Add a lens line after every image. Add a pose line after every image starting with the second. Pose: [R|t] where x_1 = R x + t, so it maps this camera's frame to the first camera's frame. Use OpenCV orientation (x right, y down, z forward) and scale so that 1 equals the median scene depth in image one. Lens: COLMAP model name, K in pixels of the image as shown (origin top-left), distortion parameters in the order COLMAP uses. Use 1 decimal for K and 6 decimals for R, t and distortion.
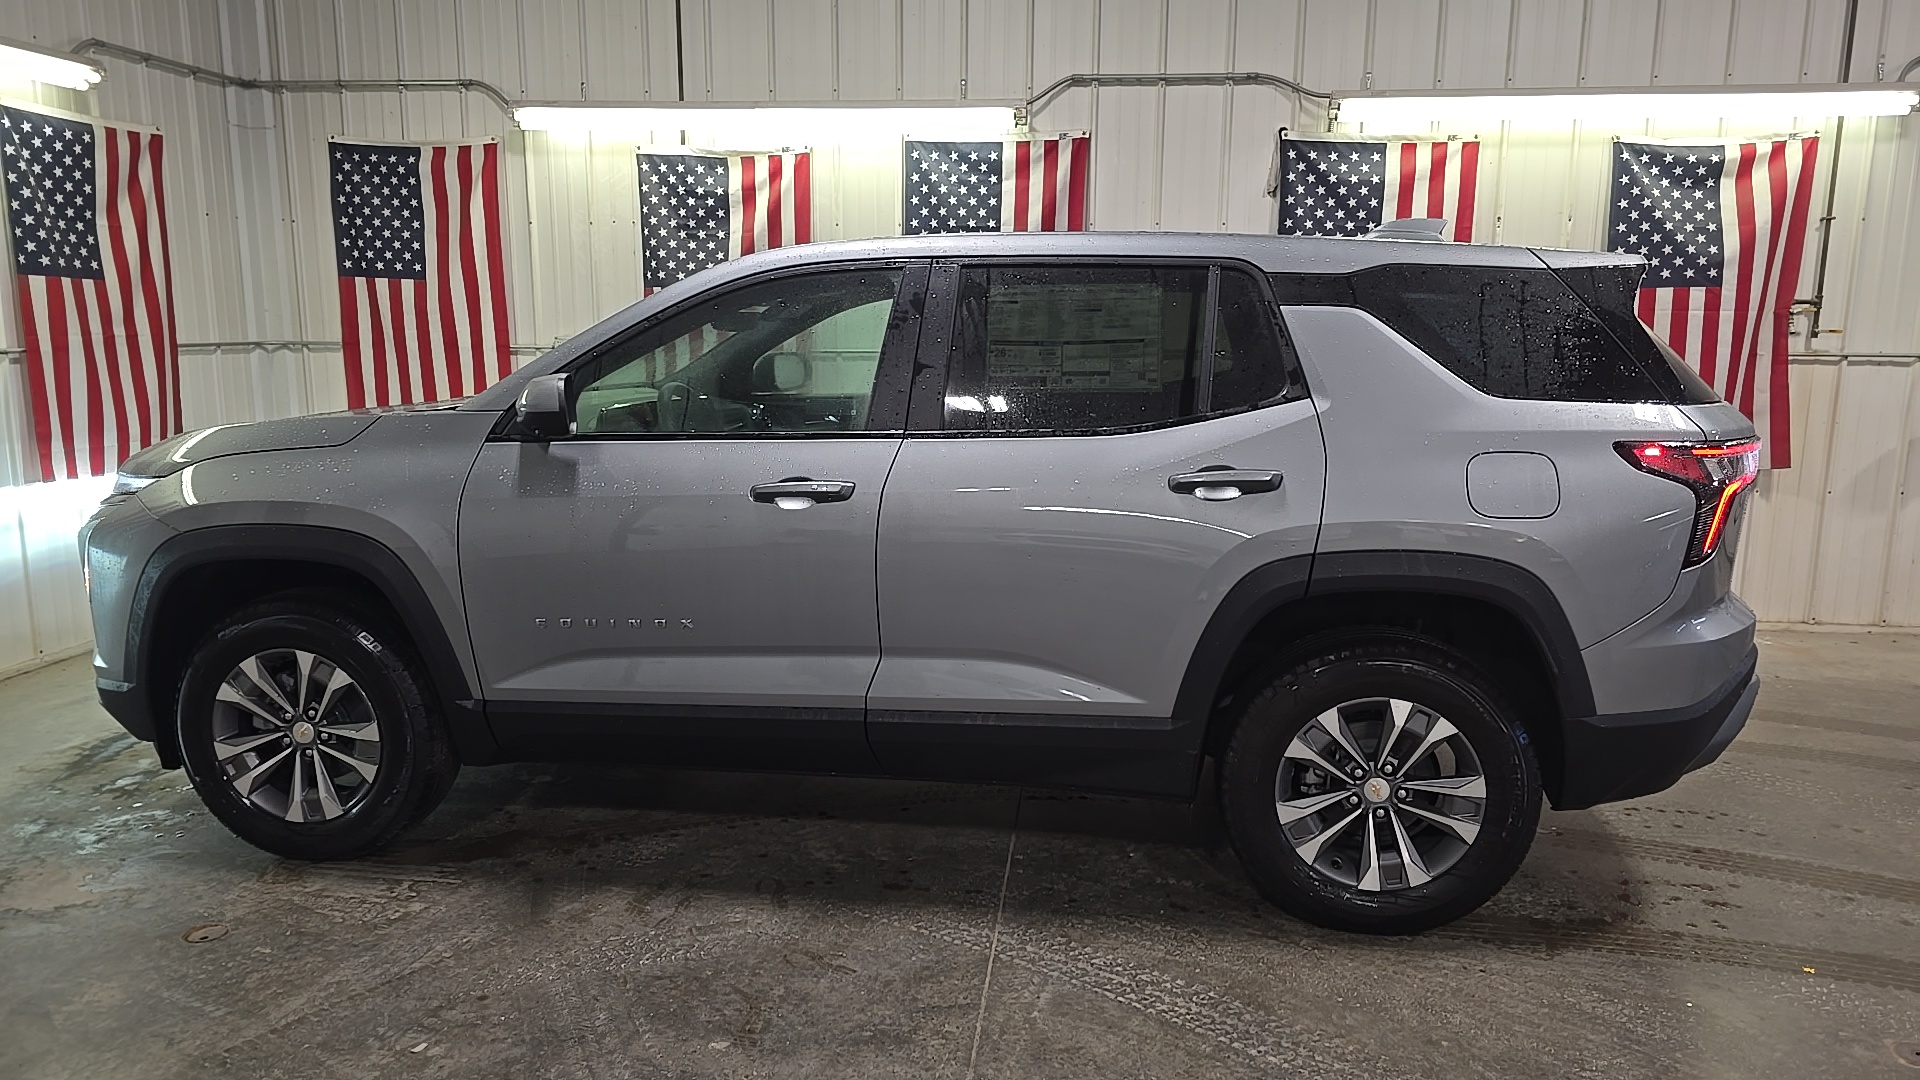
lens RADIAL K [[1270.8, 0, 962.9], [0, 1270.8, 548.4], [0, 0, 1]] dist [0.057763, -0.048067]
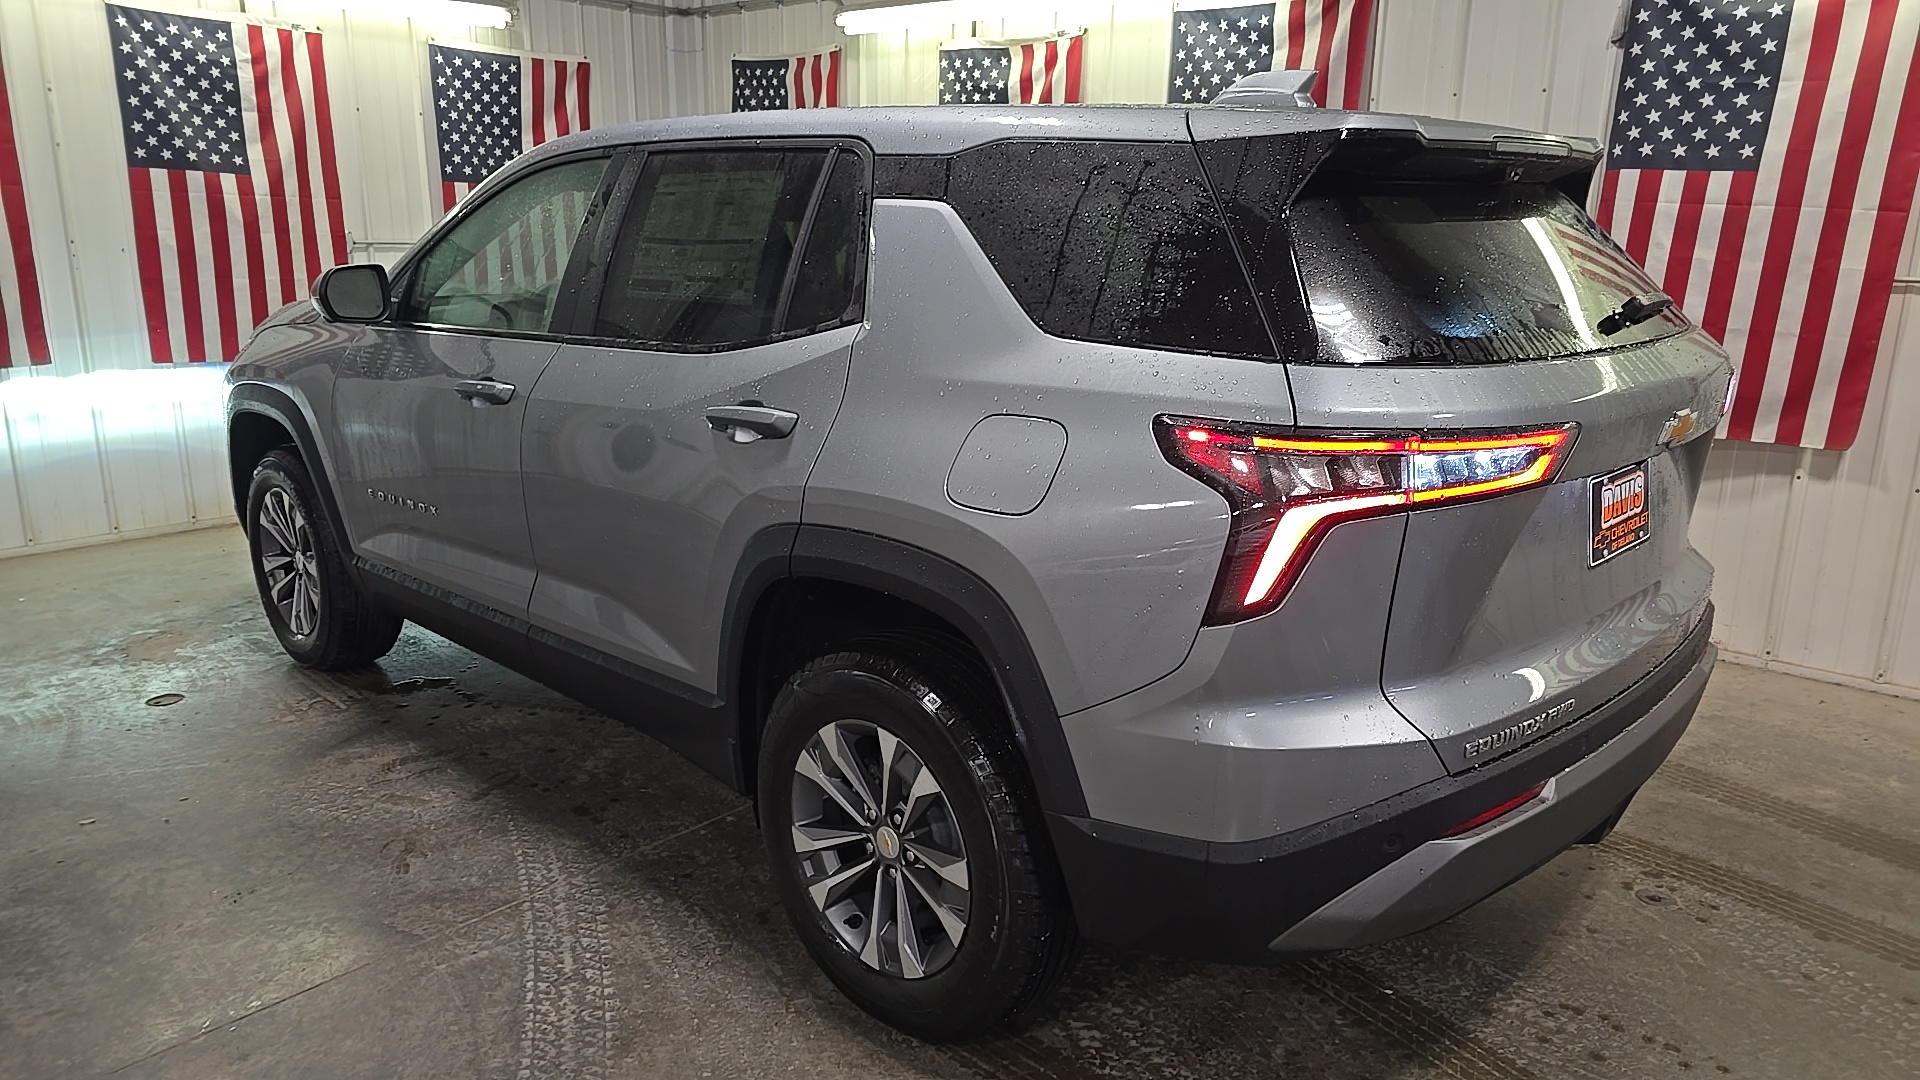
lens RADIAL K [[1270.8, 0, 962.9], [0, 1270.8, 548.4], [0, 0, 1]] dist [0.057763, -0.048067]
pose [[0.816850, 0.148710, -0.557353, 0.390401], [-0.110710, 0.988653, 0.101532, -0.034148], [0.566127, -0.021232, 0.824044, 0.205510]]
